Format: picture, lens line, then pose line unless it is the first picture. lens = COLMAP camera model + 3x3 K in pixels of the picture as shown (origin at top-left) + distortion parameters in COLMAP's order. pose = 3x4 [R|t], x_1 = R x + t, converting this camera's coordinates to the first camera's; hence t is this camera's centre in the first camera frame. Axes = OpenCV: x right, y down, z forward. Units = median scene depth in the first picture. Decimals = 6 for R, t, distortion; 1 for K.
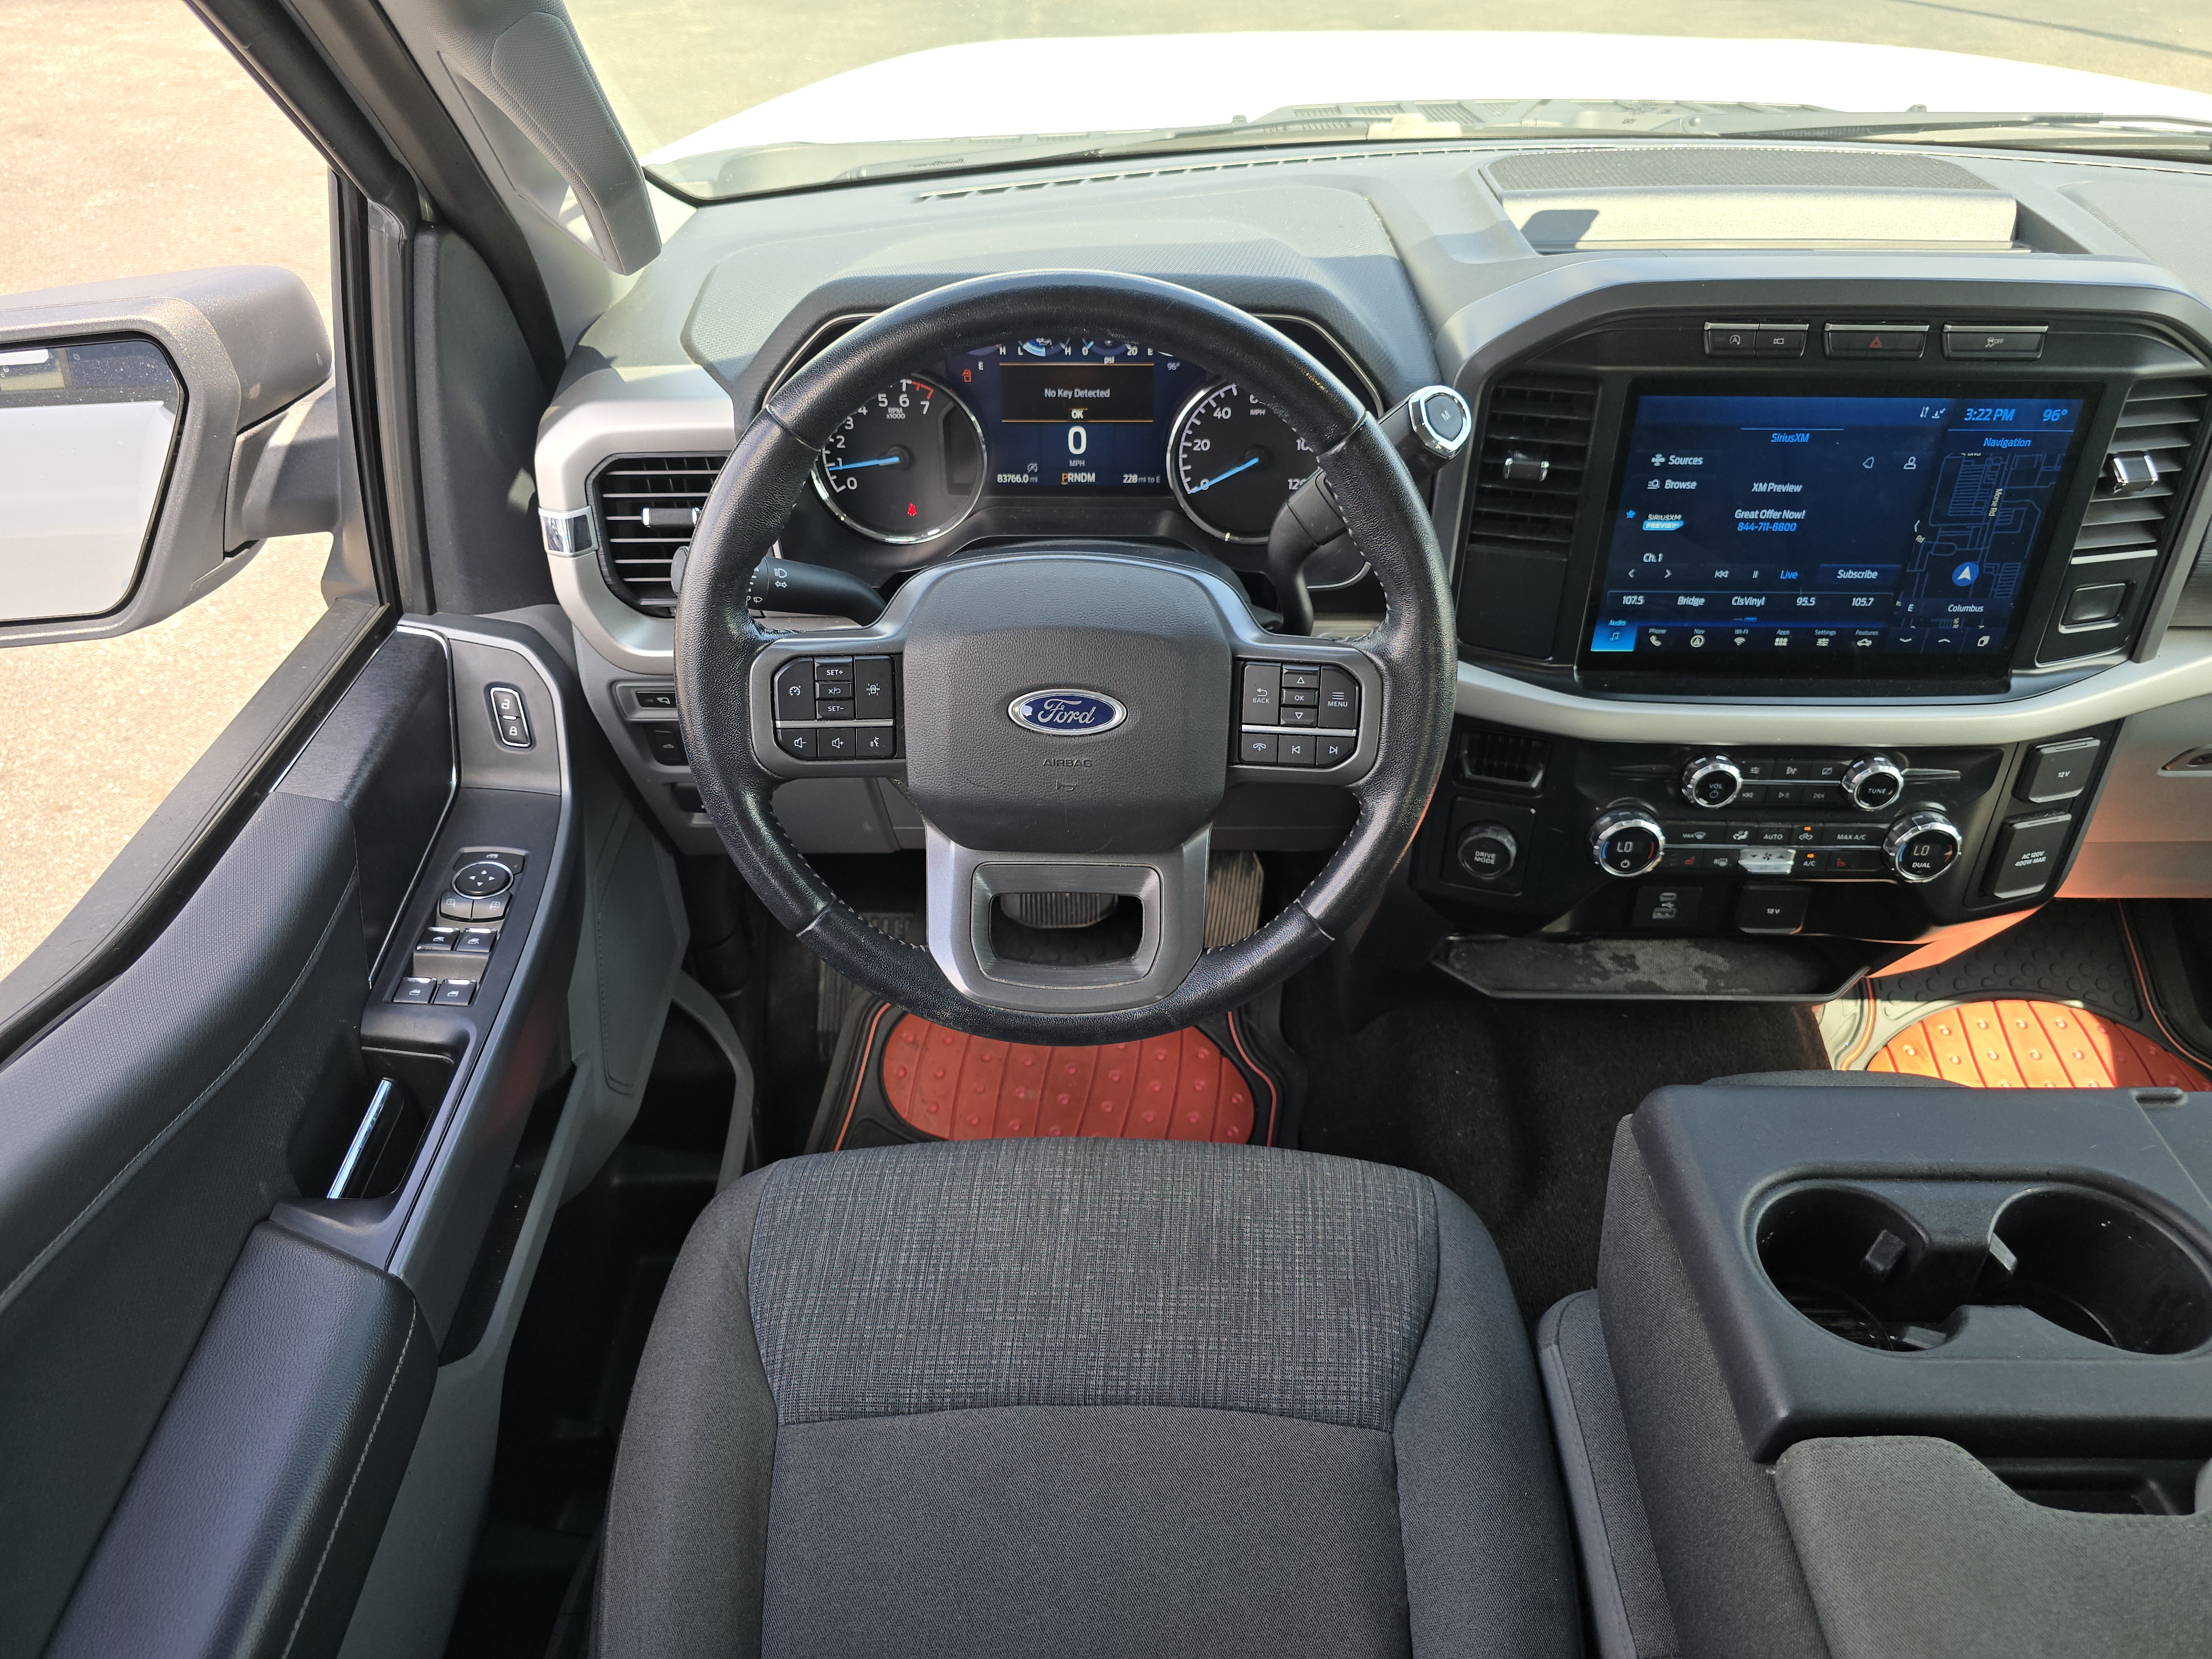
lens RADIAL K [[1548.5, 0, 1087.5], [0, 1548.5, 828.9], [0, 0, 1]] dist [0.045065, -0.016462]
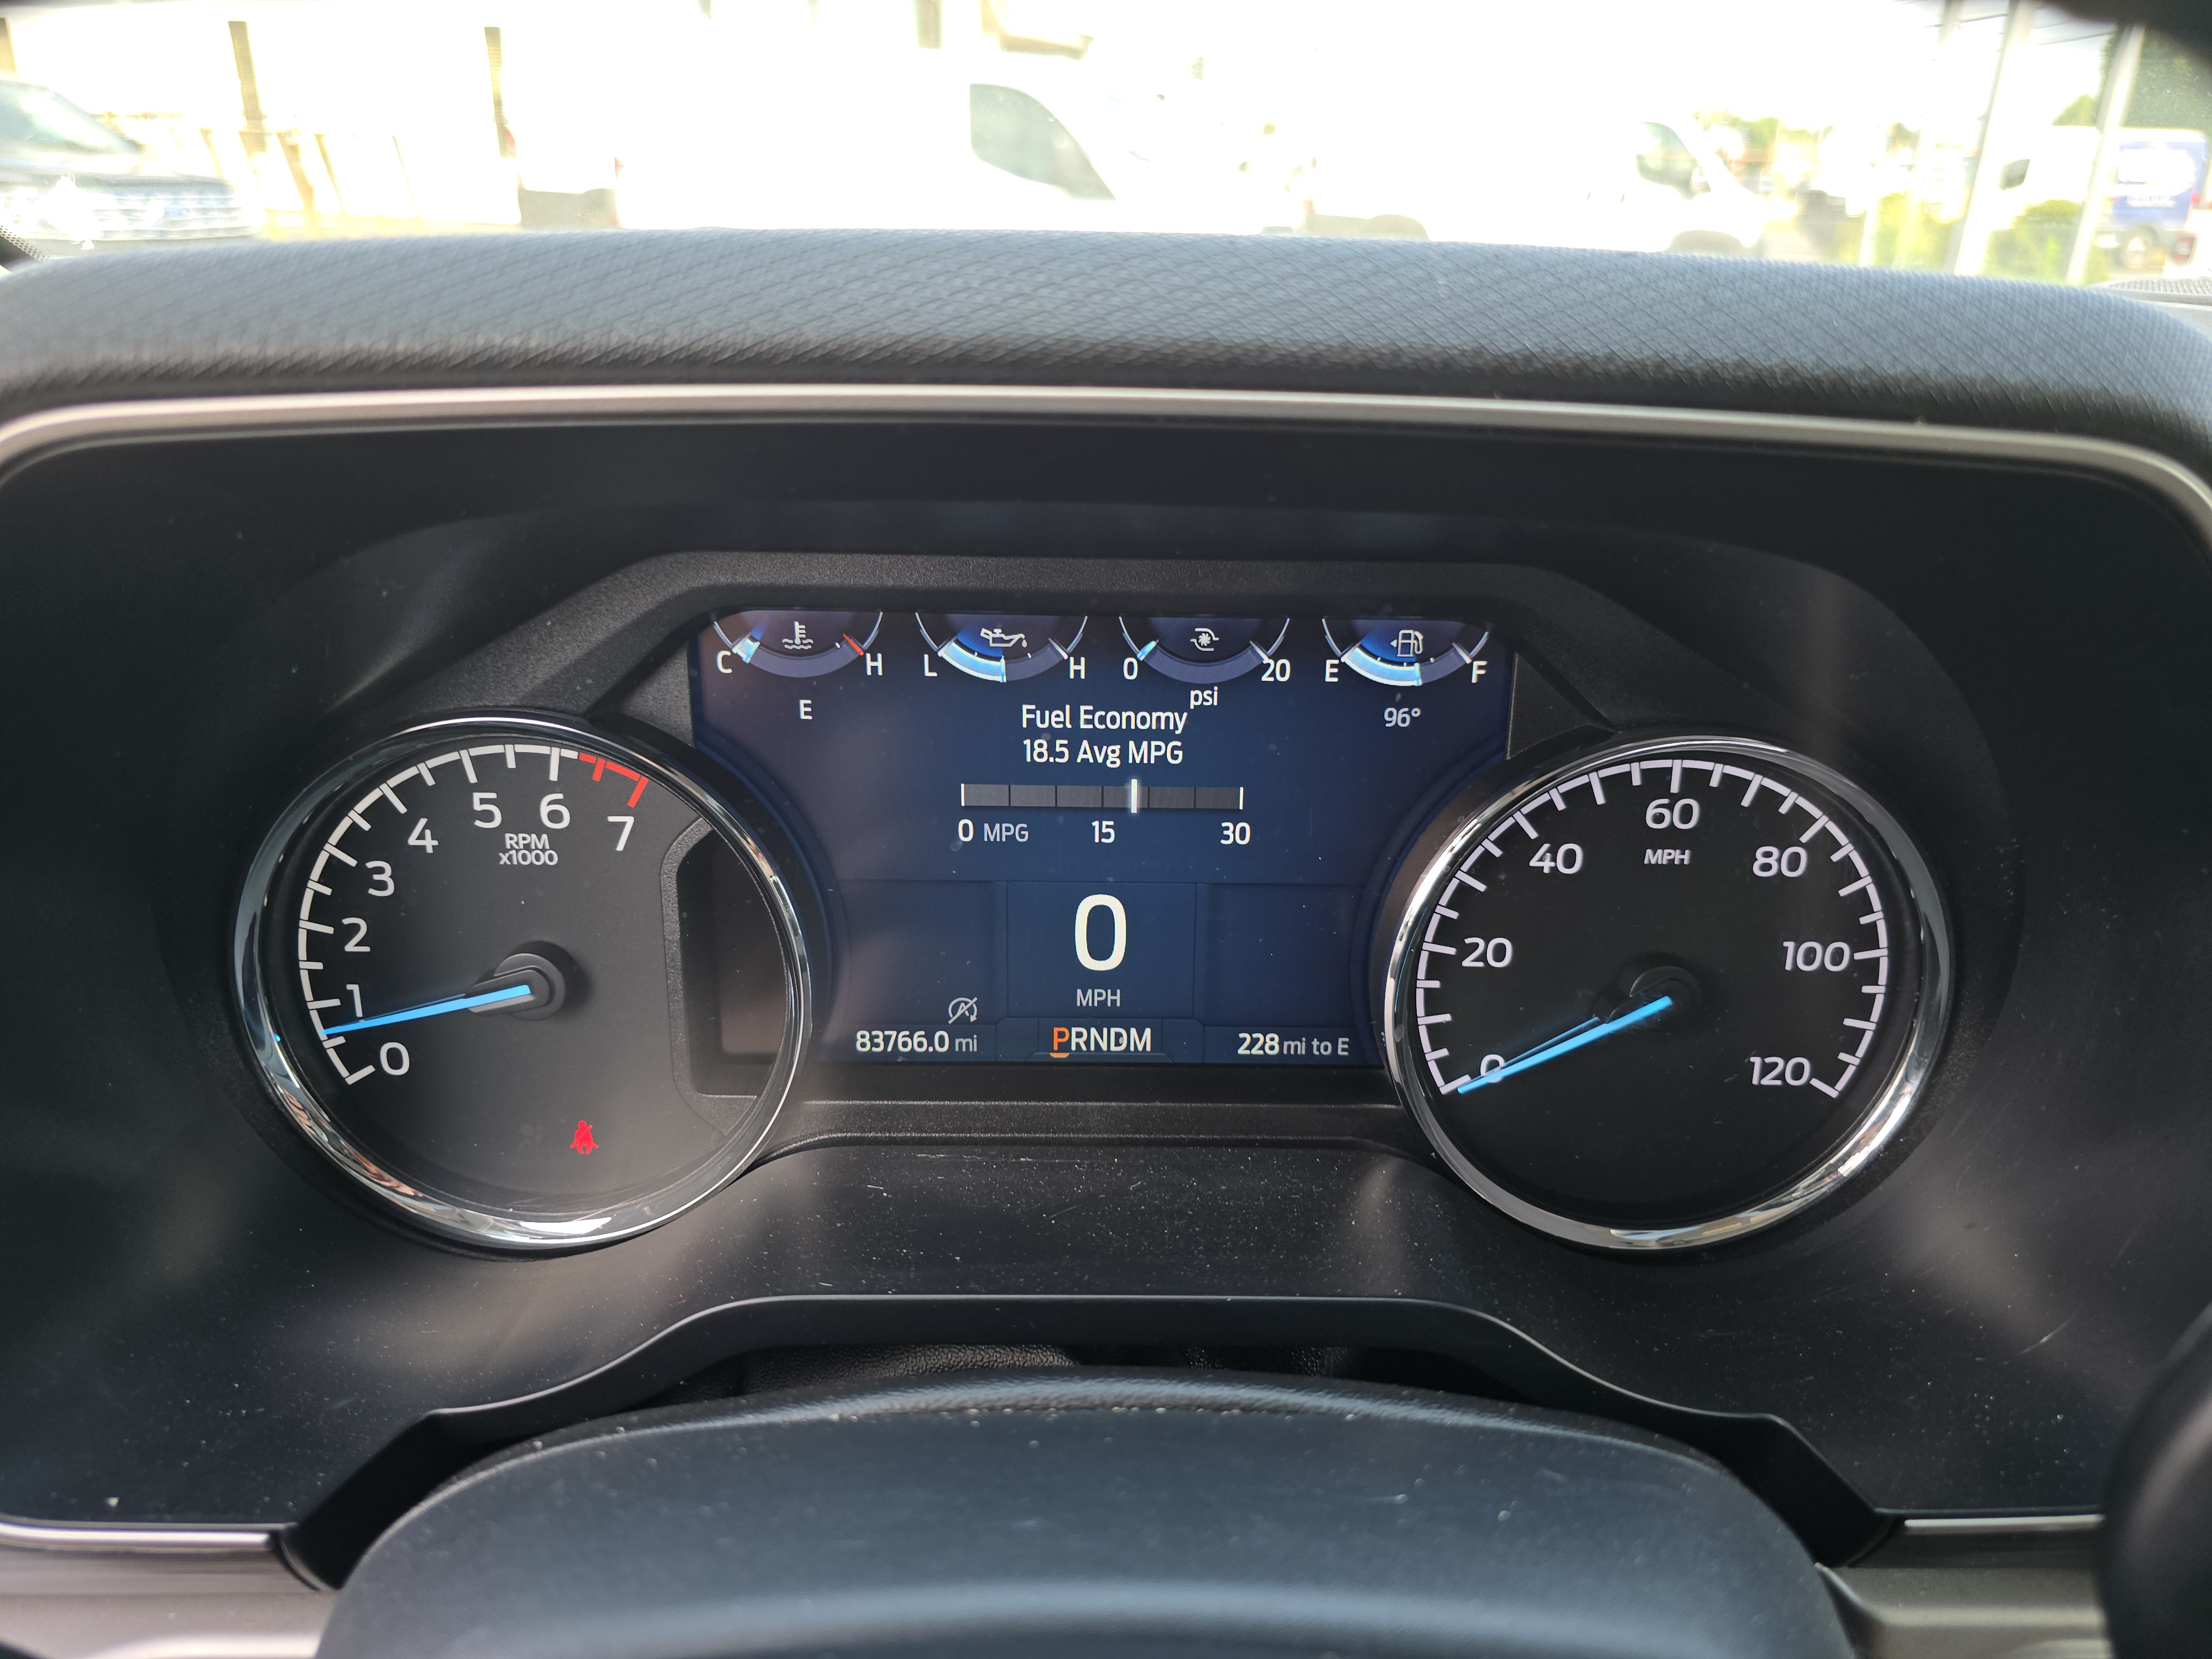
lens RADIAL K [[3104.7, 0, 1106.4], [0, 3104.7, 829.6], [0, 0, 1]] dist [0.043611, 0.000000]
pose [[0.999943, 0.010109, 0.003457, -0.008406], [-0.008854, 0.965191, -0.261395, -0.108200], [-0.005979, 0.261349, 0.965226, 0.391765]]
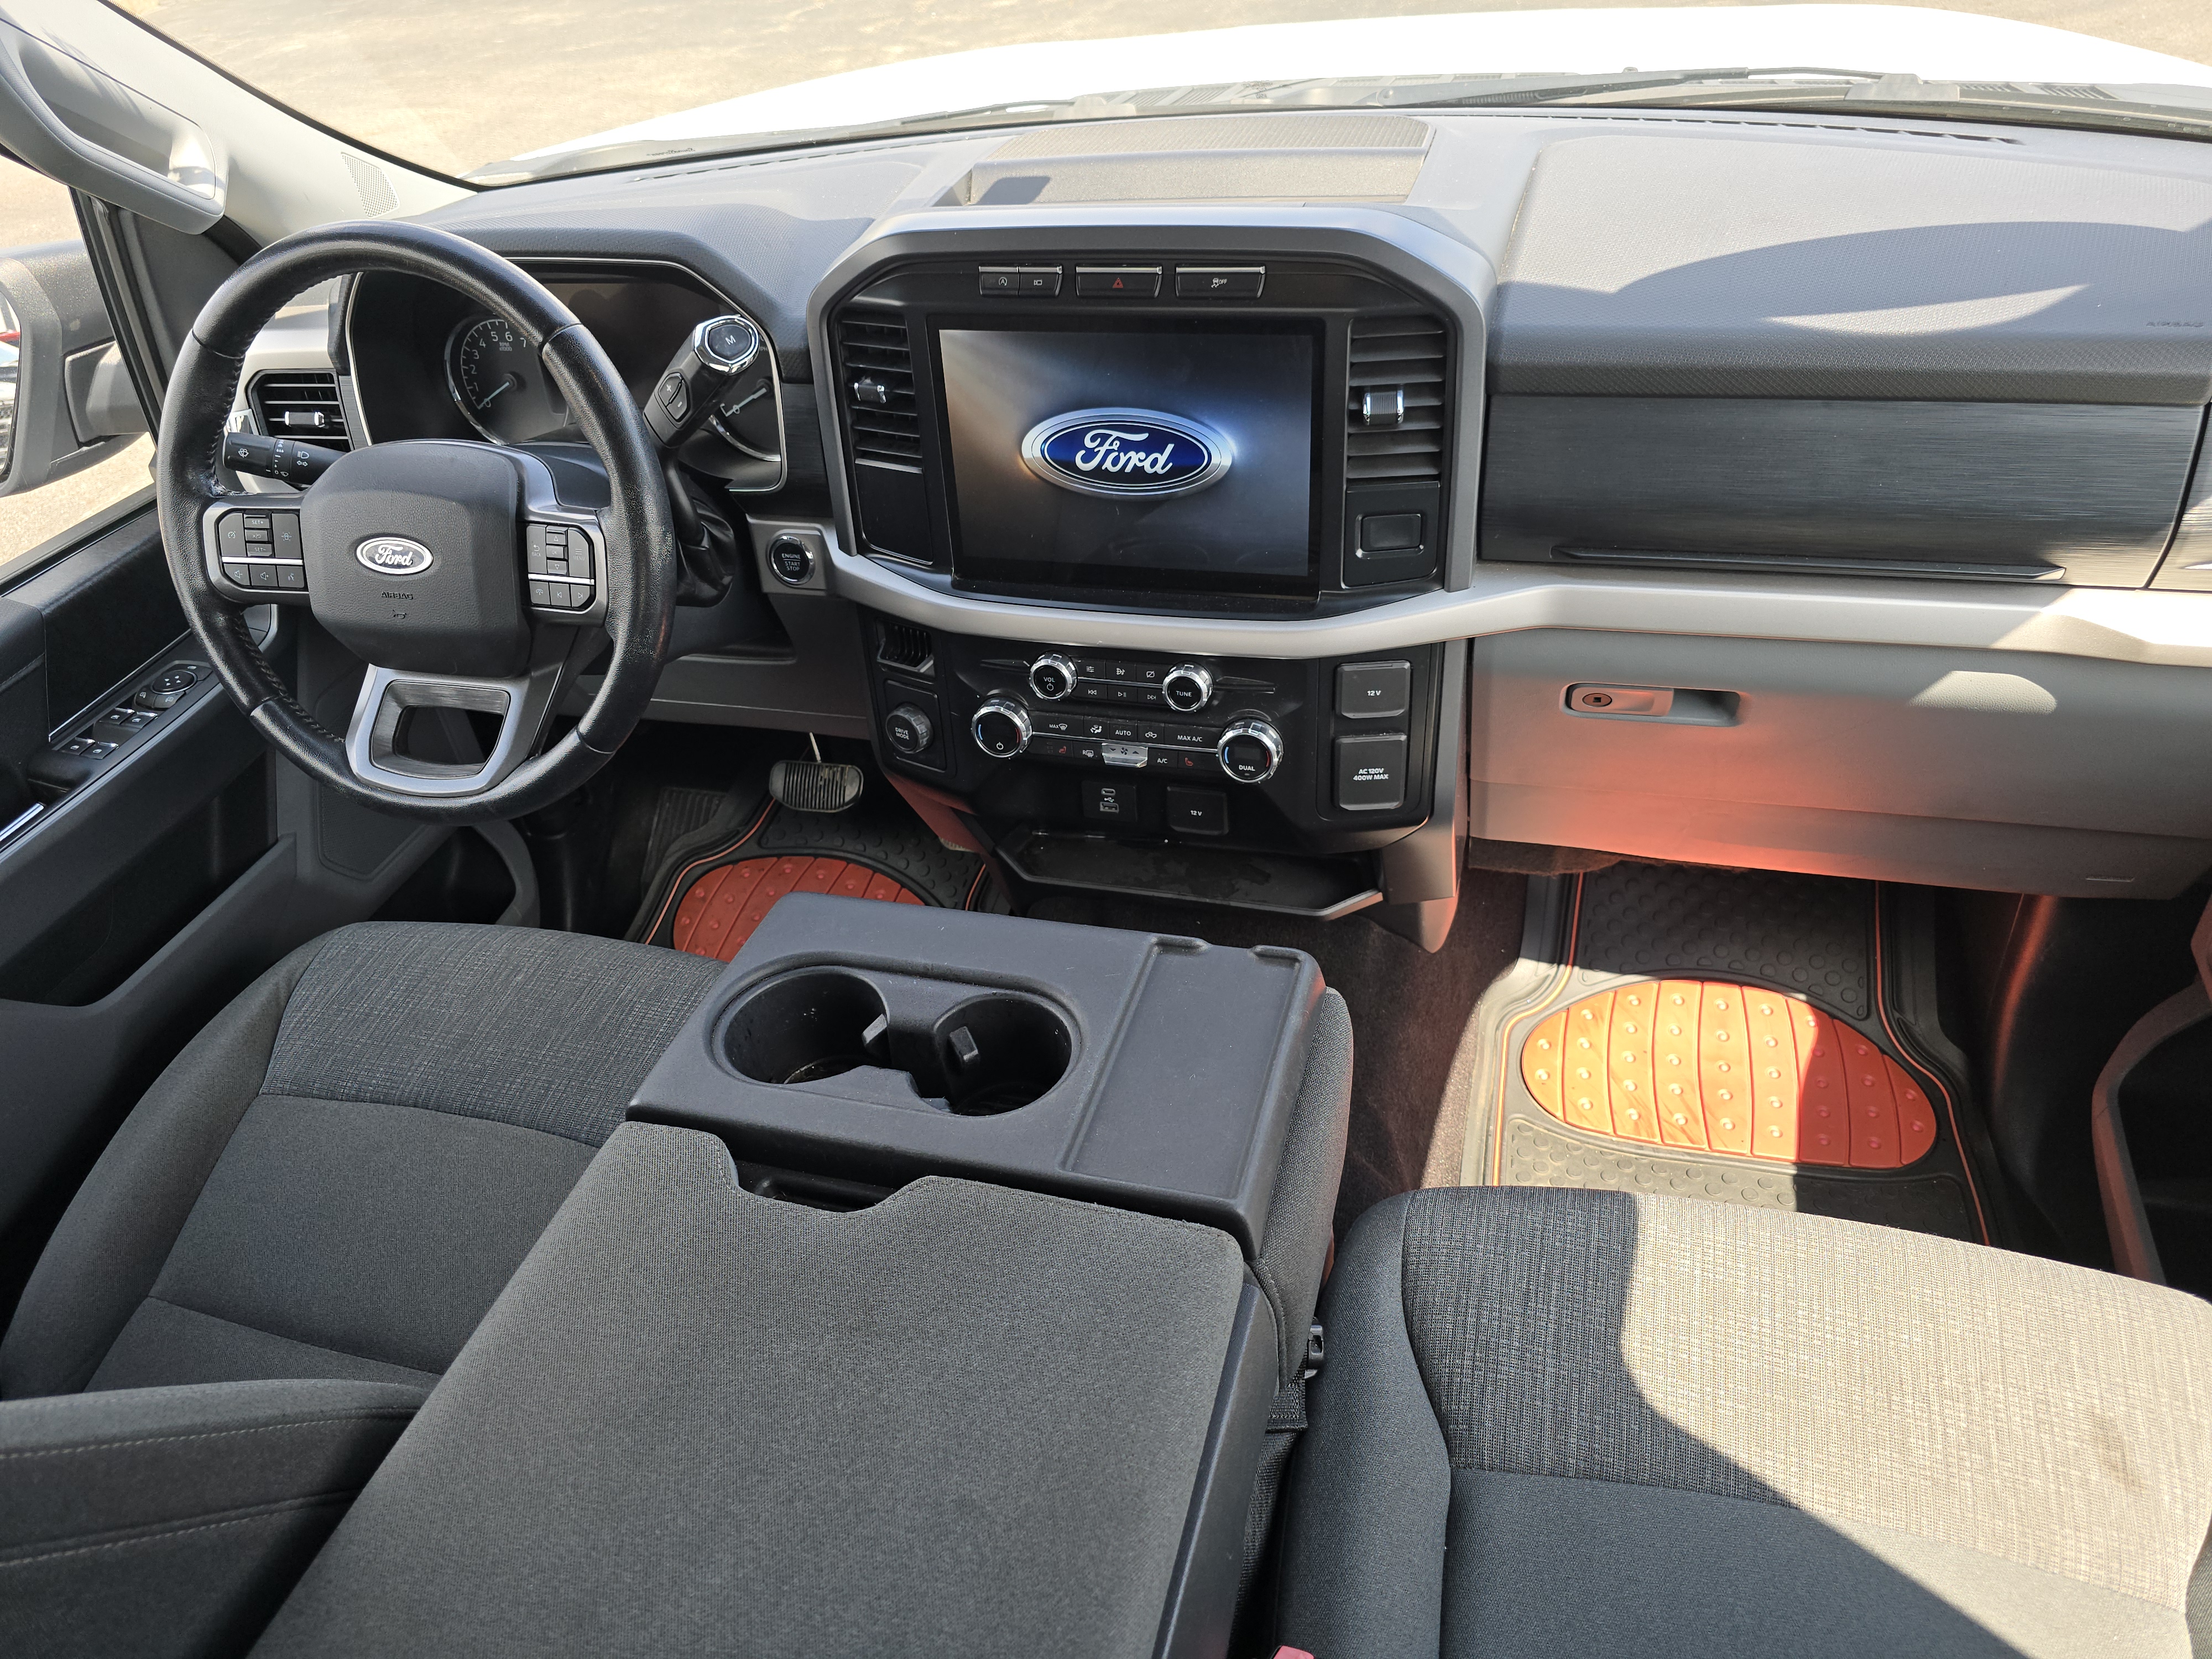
lens RADIAL K [[1549.1, 0, 1103.6], [0, 1549.1, 832.2], [0, 0, 1]] dist [0.045193, -0.014541]
pose [[0.949501, 0.095330, -0.298933, 0.760042], [-0.096501, 0.995273, 0.010877, 0.064935], [0.298557, 0.018519, 0.954212, -0.062428]]
